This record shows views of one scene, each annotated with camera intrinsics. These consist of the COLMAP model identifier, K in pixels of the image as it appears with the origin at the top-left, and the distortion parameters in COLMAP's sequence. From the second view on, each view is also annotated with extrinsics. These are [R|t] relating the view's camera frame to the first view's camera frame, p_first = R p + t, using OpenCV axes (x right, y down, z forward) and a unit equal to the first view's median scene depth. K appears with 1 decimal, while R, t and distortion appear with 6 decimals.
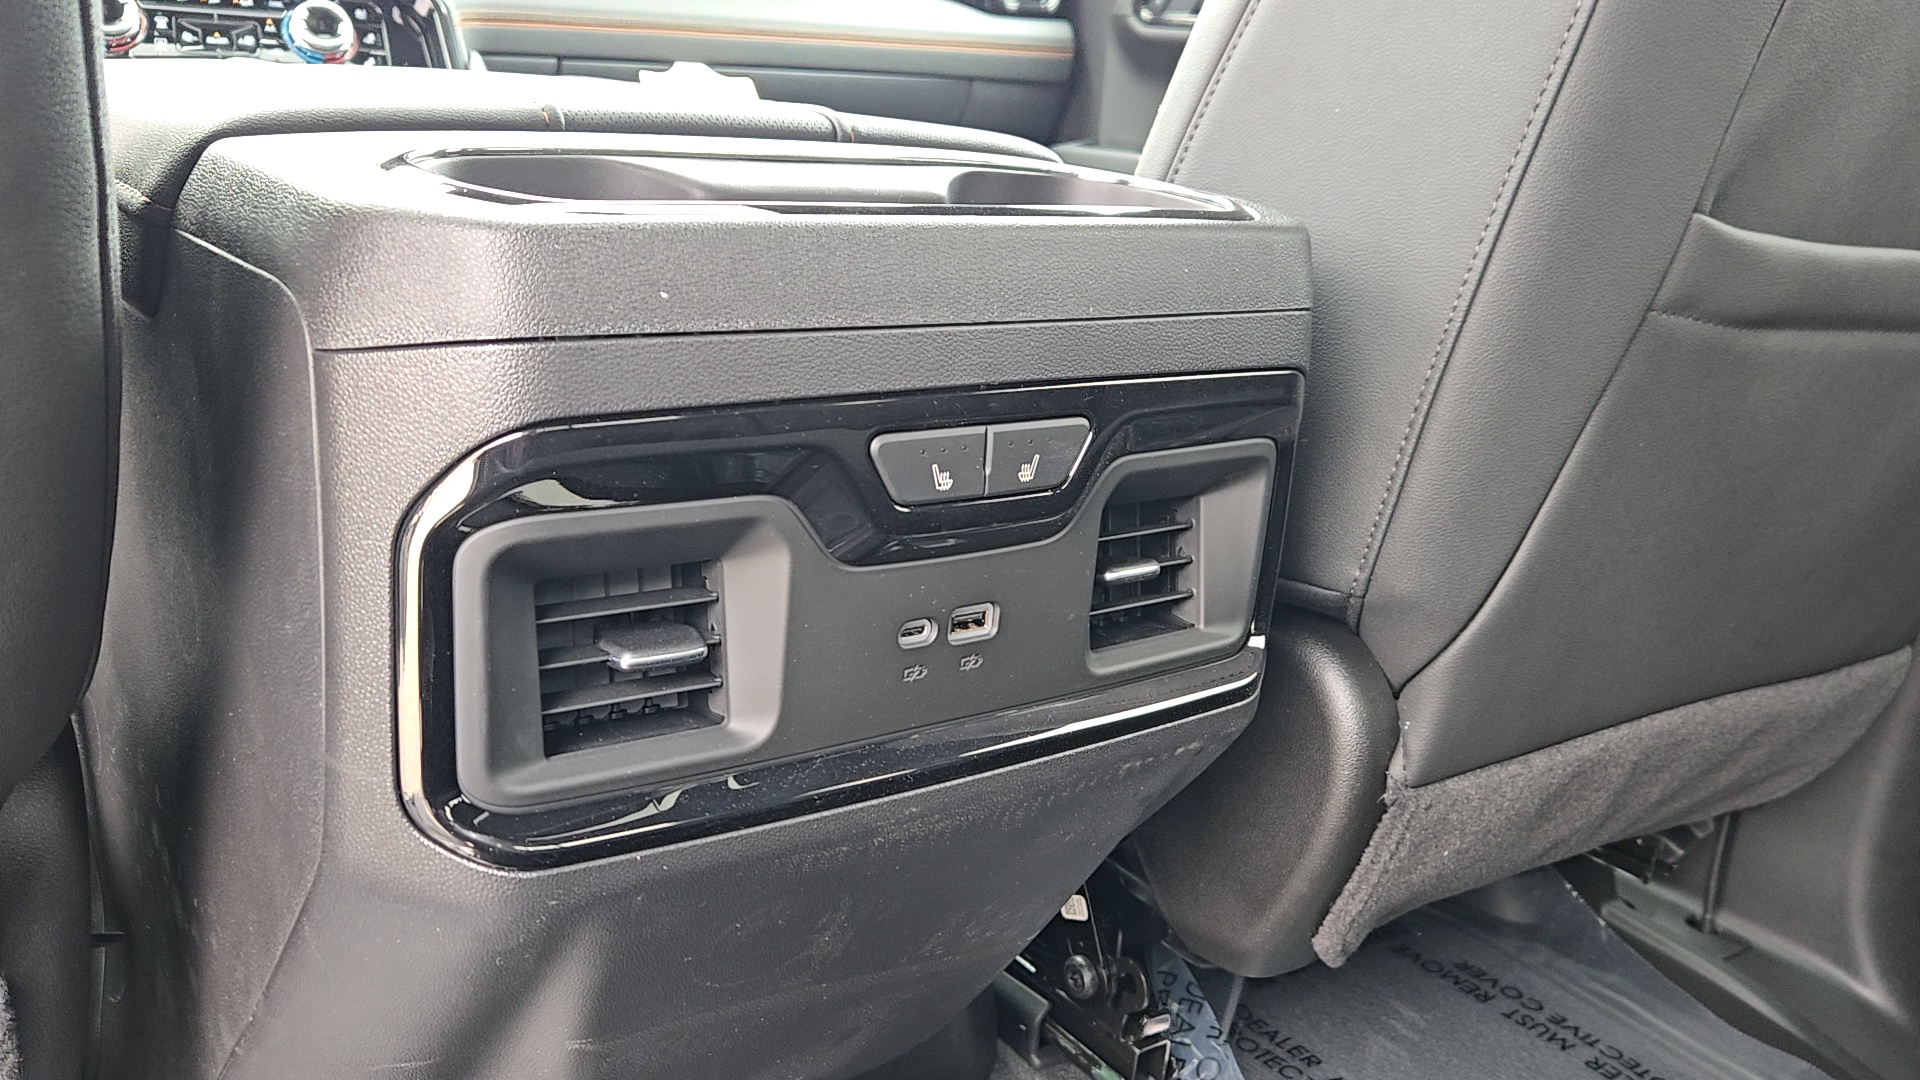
lens RADIAL K [[1587.6, 0, 958.1], [0, 1587.6, 527.4], [0, 0, 1]] dist [0.018764, -0.006731]
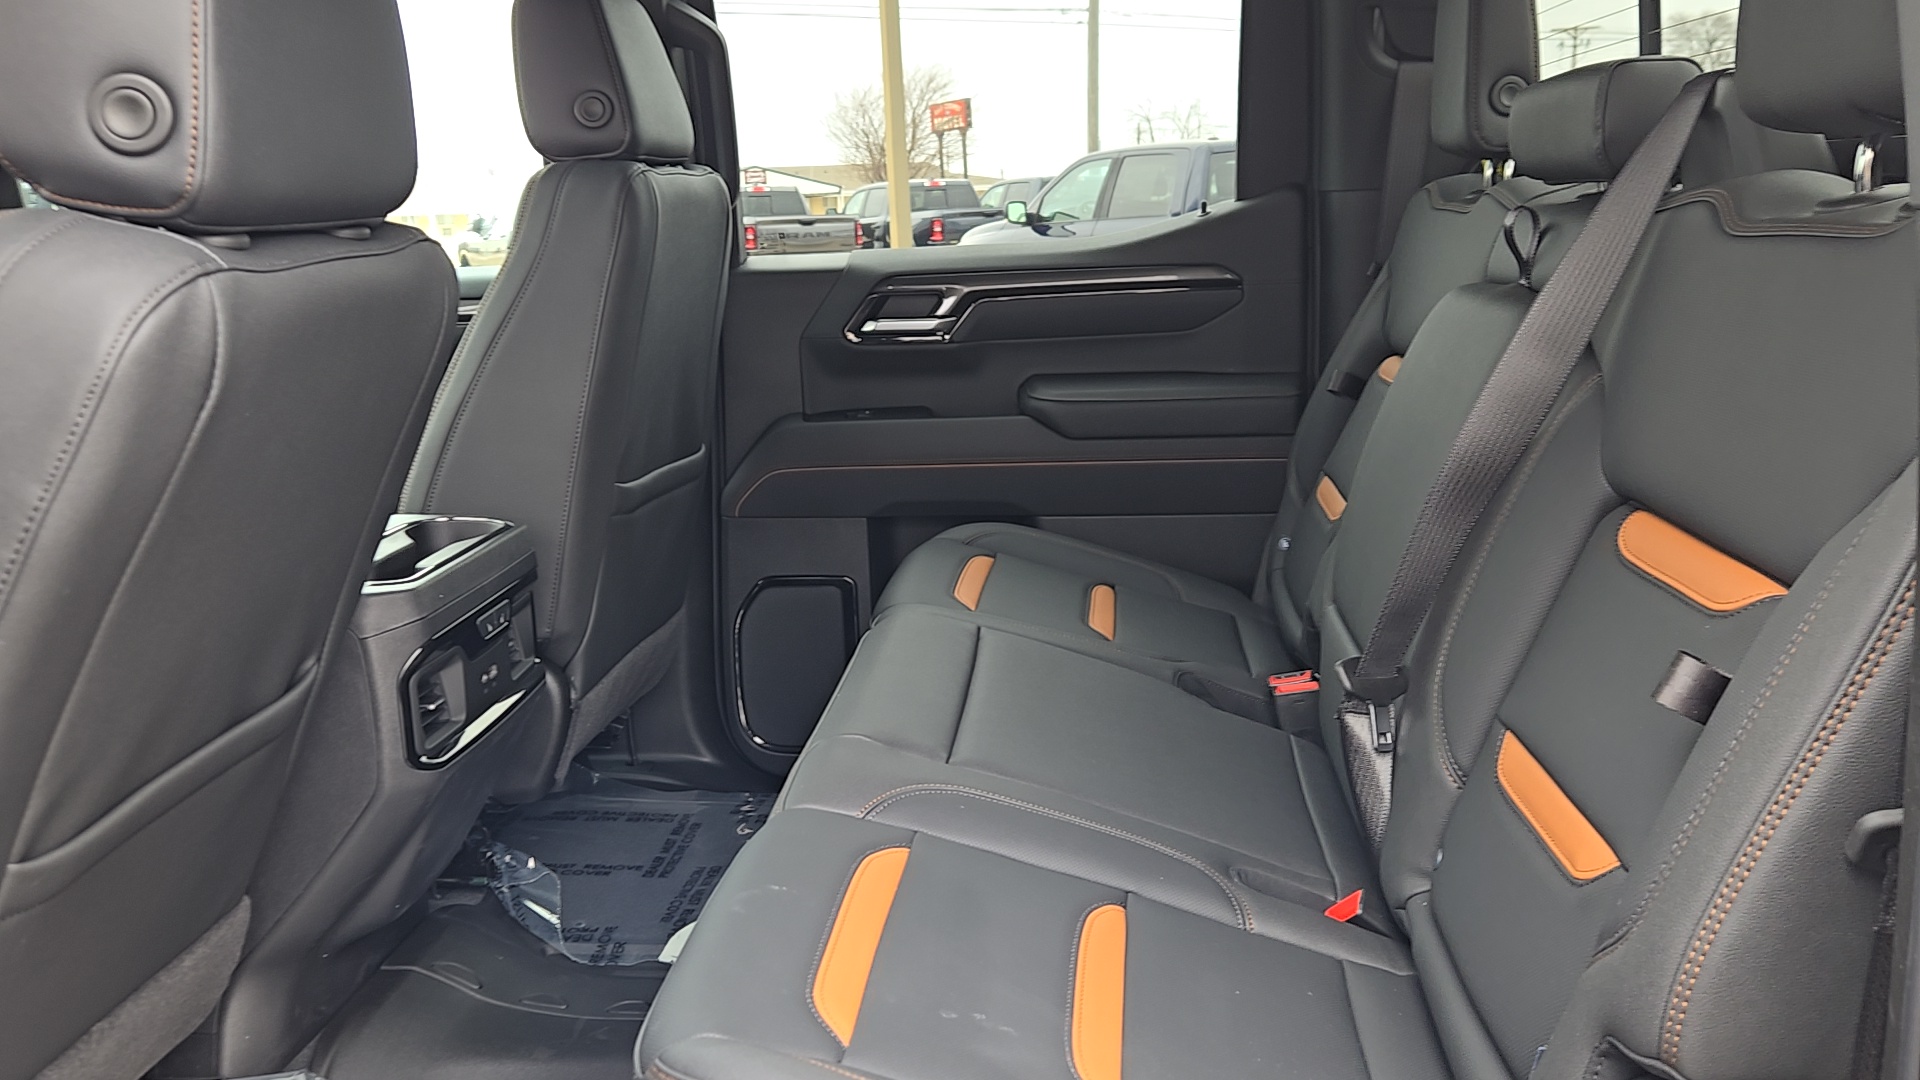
lens RADIAL K [[1587.6, 0, 958.1], [0, 1587.6, 527.4], [0, 0, 1]] dist [0.018764, -0.006731]
pose [[0.654645, -0.248458, 0.713939, -1.146945], [0.287082, 0.955400, 0.069250, -0.120621], [-0.699302, 0.159625, 0.696776, -1.386085]]
